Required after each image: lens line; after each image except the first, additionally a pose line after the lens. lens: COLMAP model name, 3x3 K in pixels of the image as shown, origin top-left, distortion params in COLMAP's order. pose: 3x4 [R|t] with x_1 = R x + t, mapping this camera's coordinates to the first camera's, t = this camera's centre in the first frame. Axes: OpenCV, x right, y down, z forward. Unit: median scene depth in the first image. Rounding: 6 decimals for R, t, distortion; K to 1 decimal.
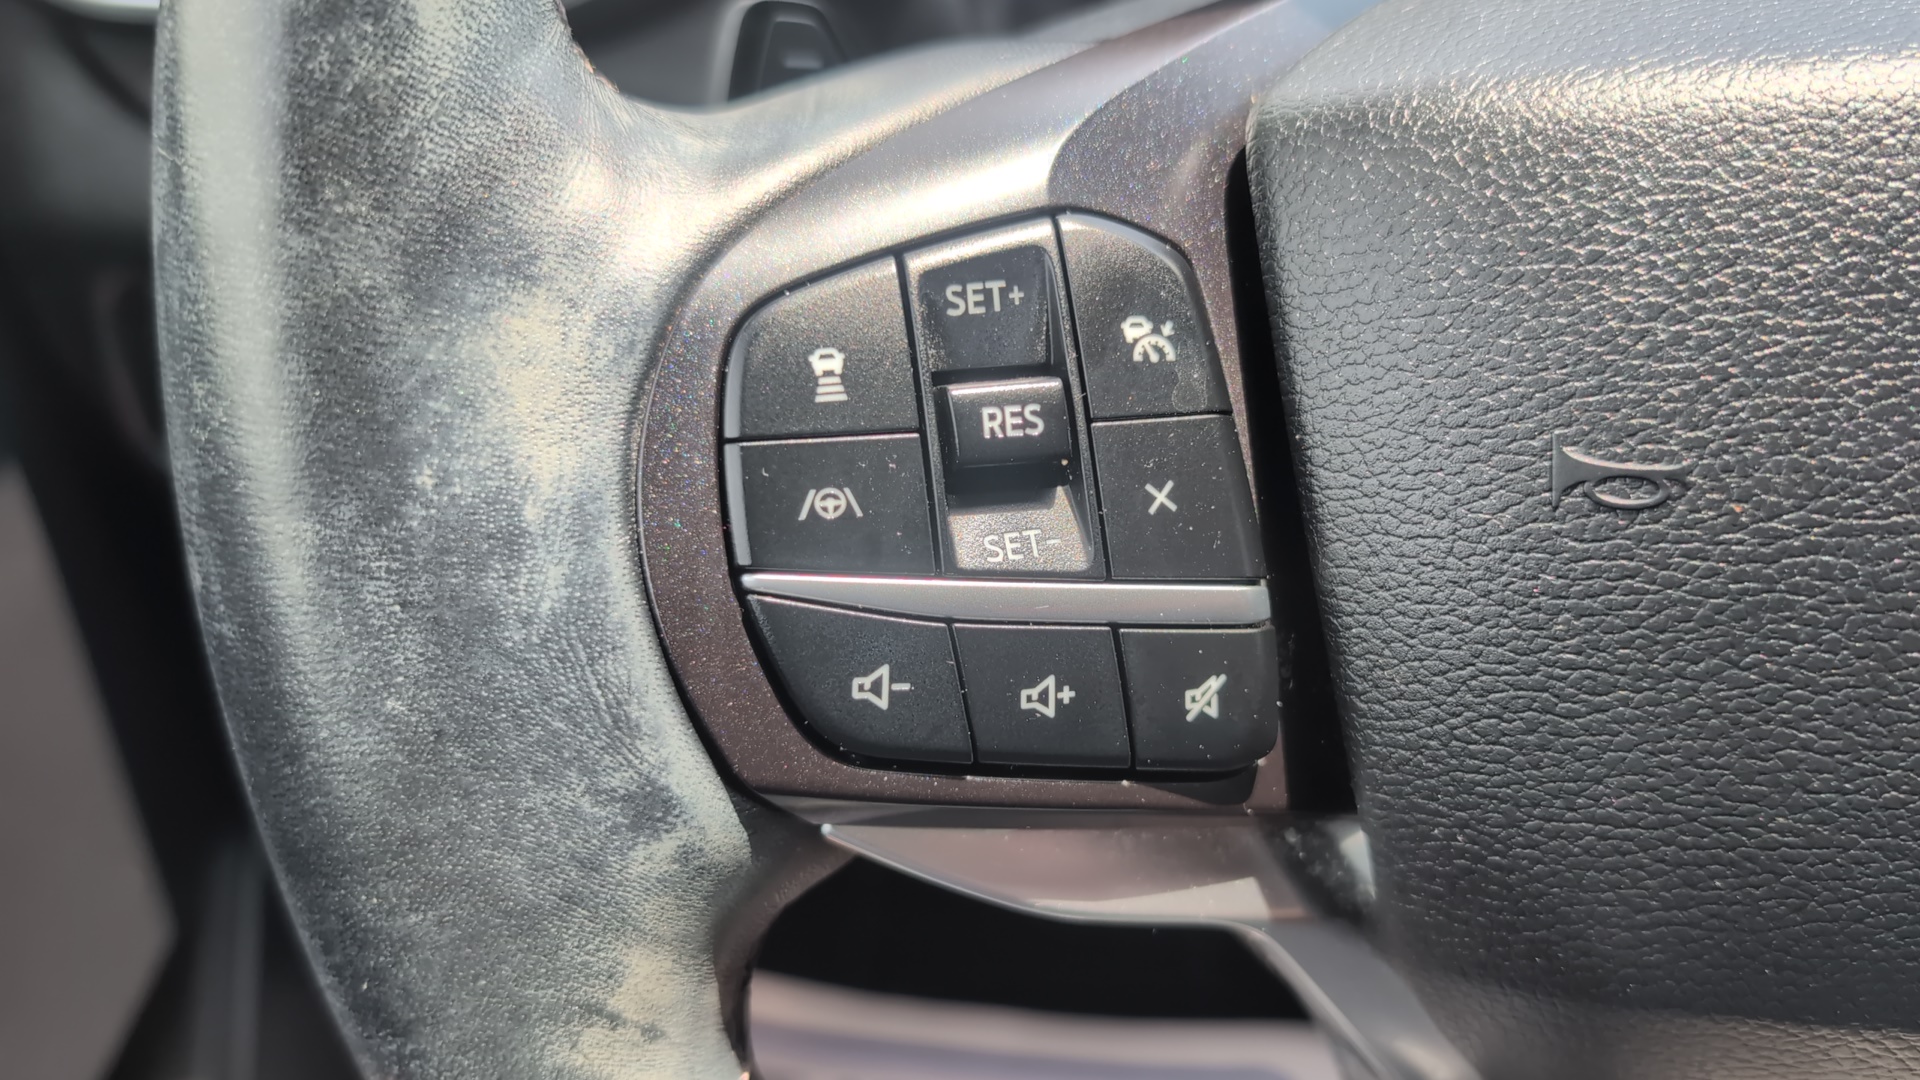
lens RADIAL K [[1588.9, 0, 956.4], [0, 1588.9, 539.8], [0, 0, 1]] dist [0.039991, -0.097208]
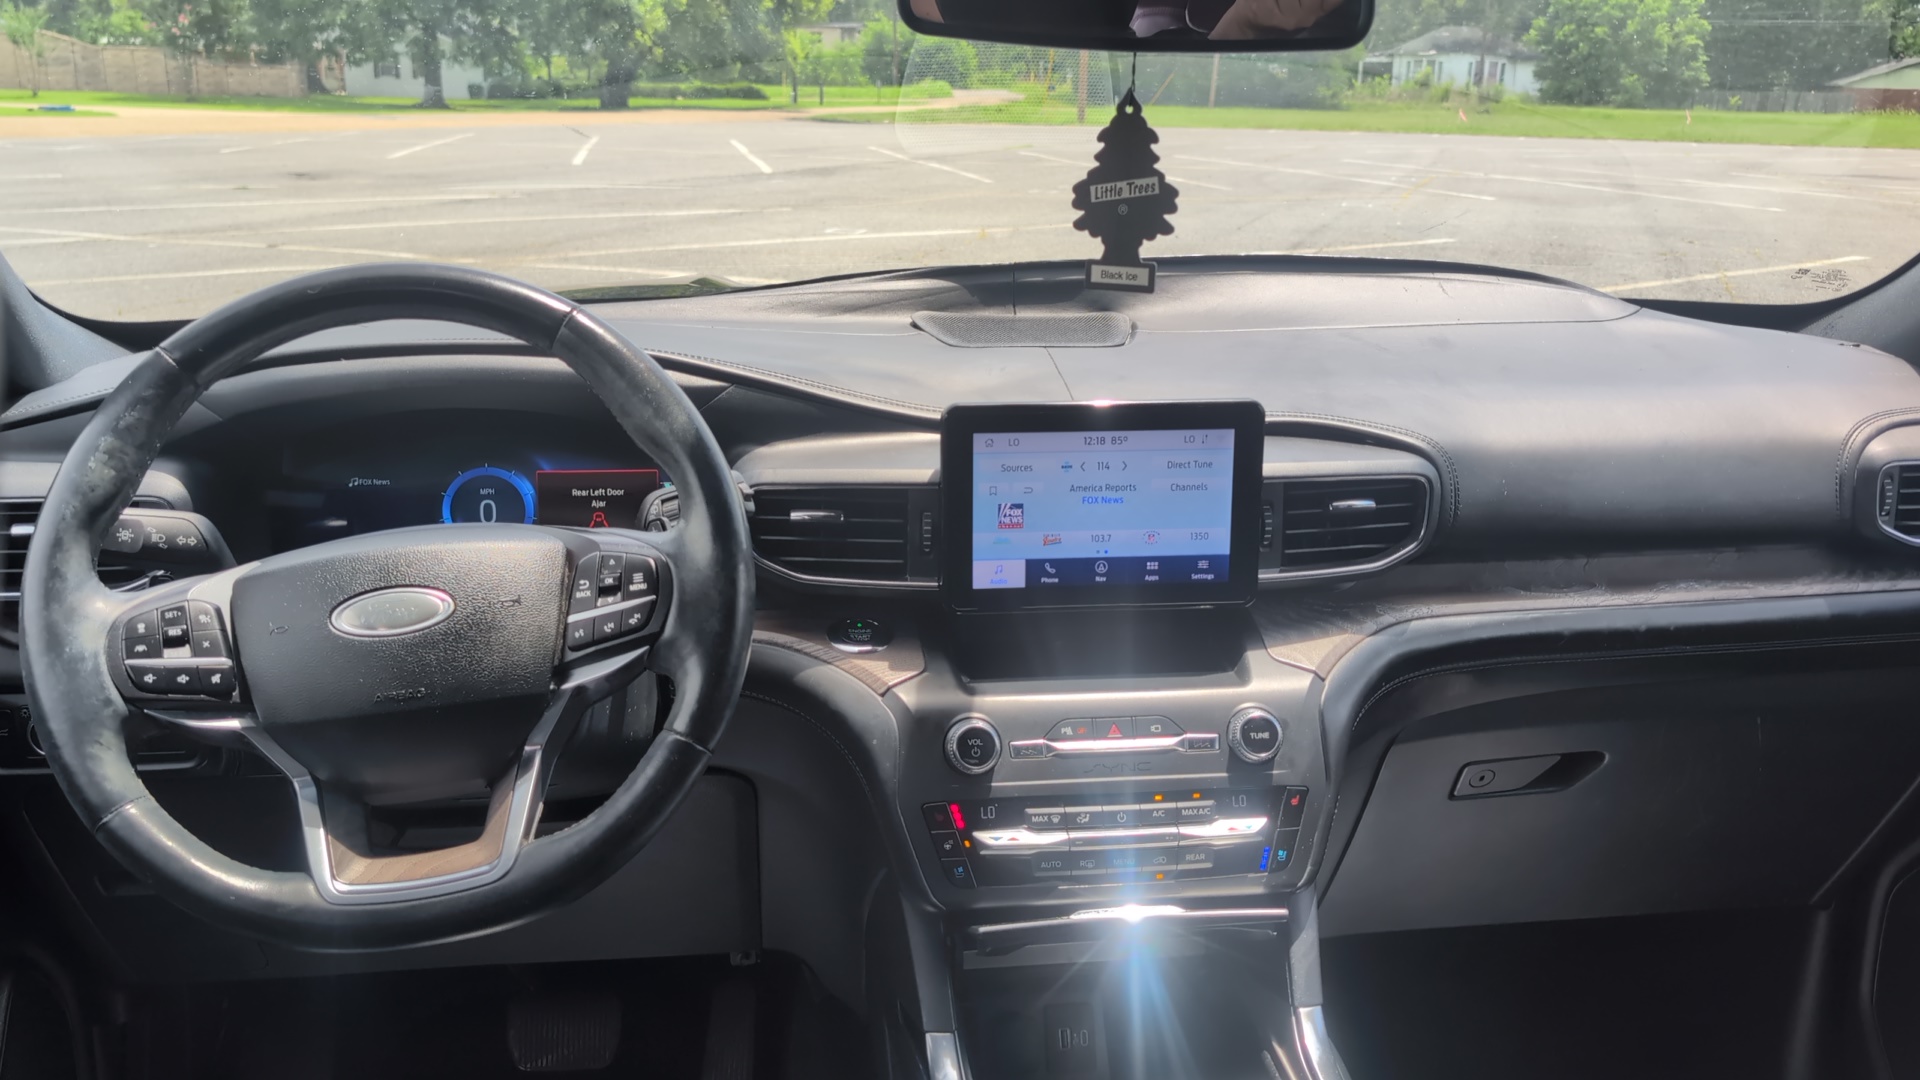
lens RADIAL K [[1588.9, 0, 953.5], [0, 1588.9, 542.7], [0, 0, 1]] dist [0.039991, -0.097208]
pose [[0.982386, -0.098604, 0.158727, 1.939390], [0.145681, 0.936110, -0.320116, 1.901433], [-0.117021, 0.337601, 0.933987, -4.901990]]
